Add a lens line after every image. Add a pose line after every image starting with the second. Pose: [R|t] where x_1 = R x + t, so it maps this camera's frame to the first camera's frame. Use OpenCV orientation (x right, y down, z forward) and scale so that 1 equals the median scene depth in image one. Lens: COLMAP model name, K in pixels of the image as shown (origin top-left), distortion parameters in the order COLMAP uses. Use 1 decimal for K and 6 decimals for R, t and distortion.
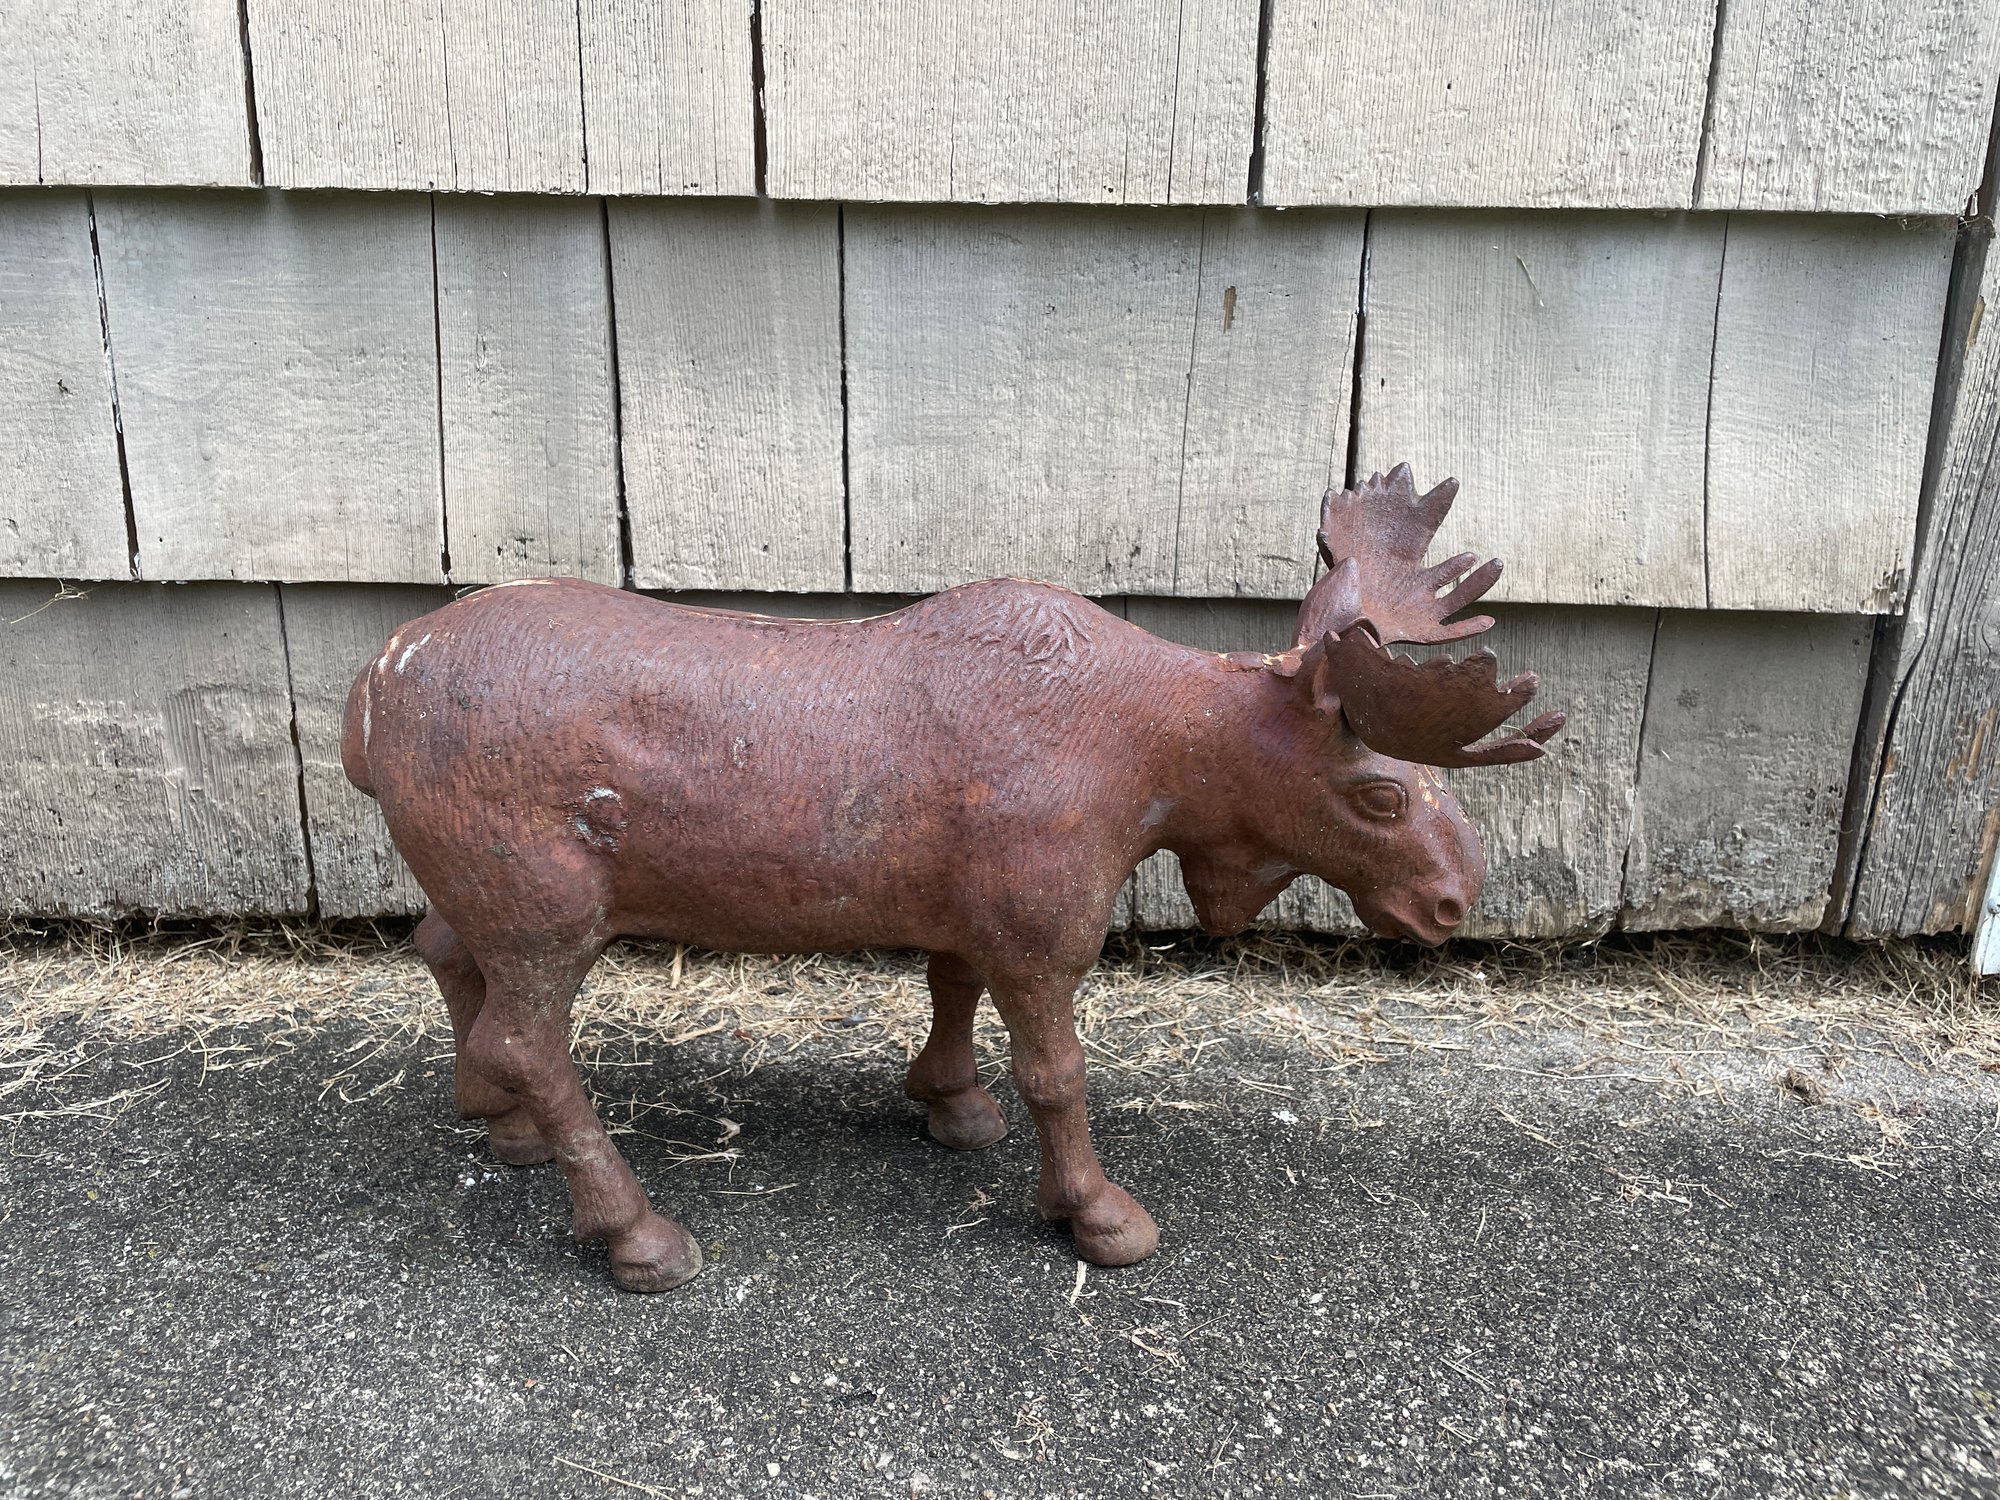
lens RADIAL K [[1529.5, 0, 1019.9], [0, 1529.5, 742.4], [0, 0, 1]] dist [0.044293, -0.085746]
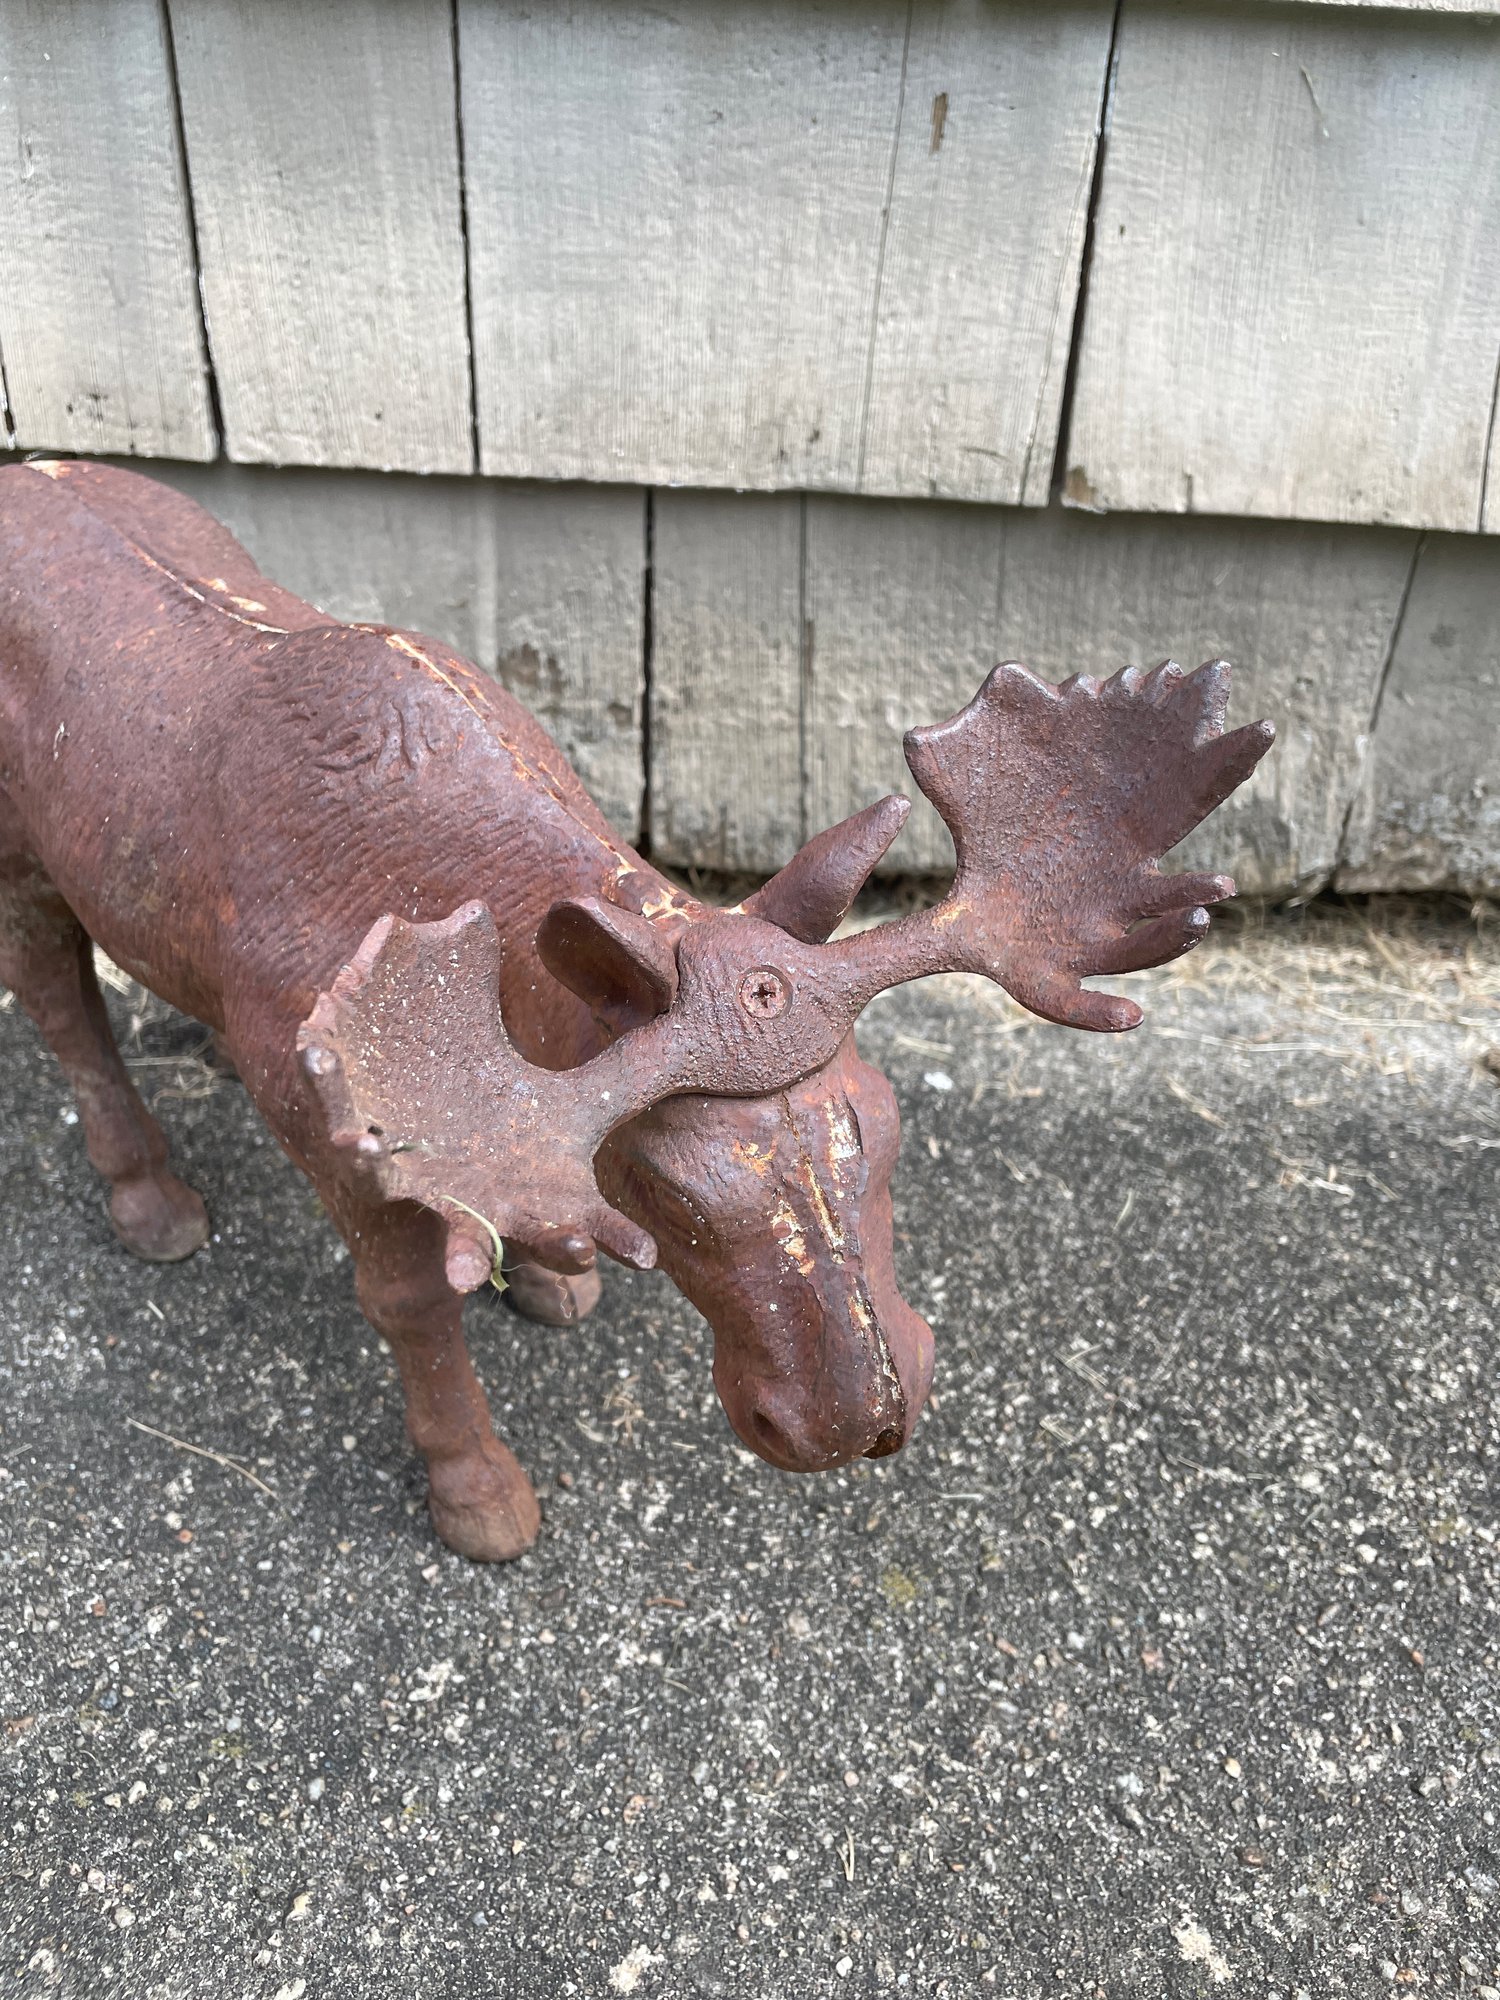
lens RADIAL K [[1529.5, 0, 765.2], [0, 1529.5, 1007.5], [0, 0, 1]] dist [0.044293, -0.085746]
pose [[0.998997, 0.042605, -0.013797, 0.076660], [-0.037463, 0.963858, 0.263771, -0.045004], [0.024536, -0.262989, 0.964487, 0.098596]]
